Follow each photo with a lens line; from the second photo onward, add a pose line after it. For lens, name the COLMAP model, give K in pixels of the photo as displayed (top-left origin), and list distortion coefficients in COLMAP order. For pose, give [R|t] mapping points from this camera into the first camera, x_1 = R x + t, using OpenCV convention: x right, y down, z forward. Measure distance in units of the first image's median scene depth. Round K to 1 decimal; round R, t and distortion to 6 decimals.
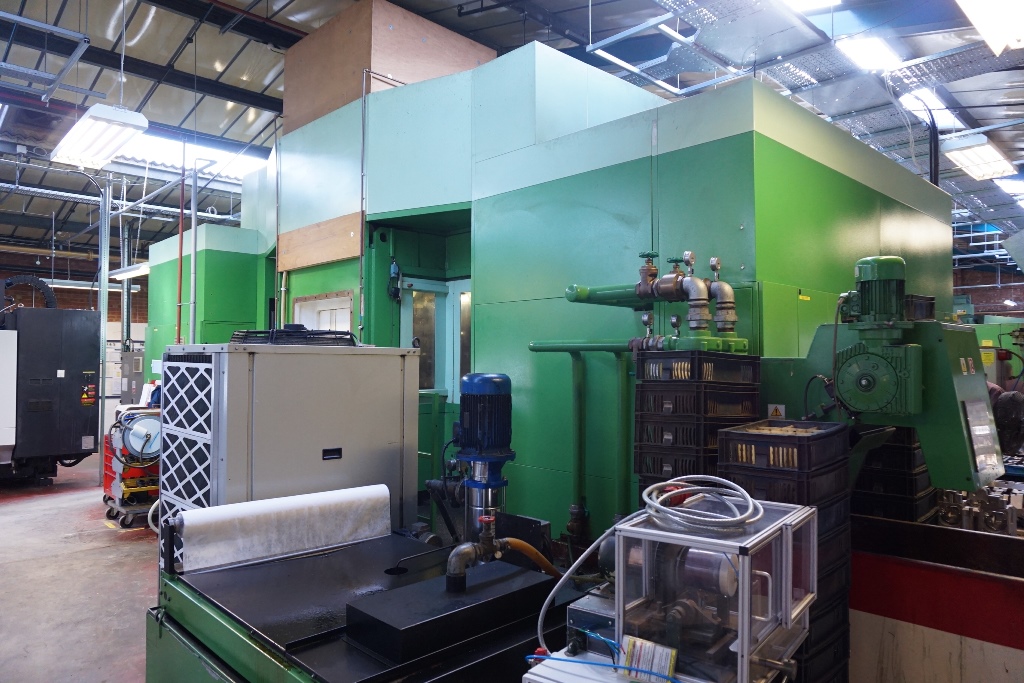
lens RADIAL K [[698.4, 0, 513.4], [0, 698.4, 344.7], [0, 0, 1]] dist [-0.046382, 0.028150]
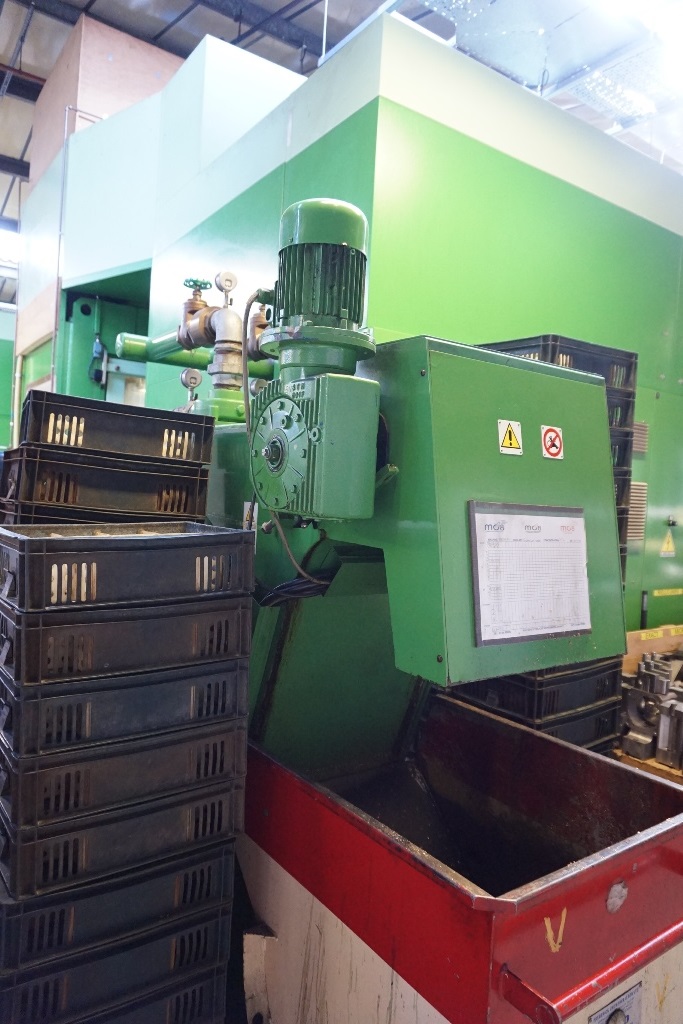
lens RADIAL K [[698.4, 0, 340.8], [0, 698.4, 509.5], [0, 0, 1]] dist [-0.046382, 0.028150]
pose [[0.985716, 0.055789, -0.158908, 0.268892], [-0.047518, 0.997334, 0.055381, 0.027651], [0.161574, -0.047039, 0.985739, 0.207875]]
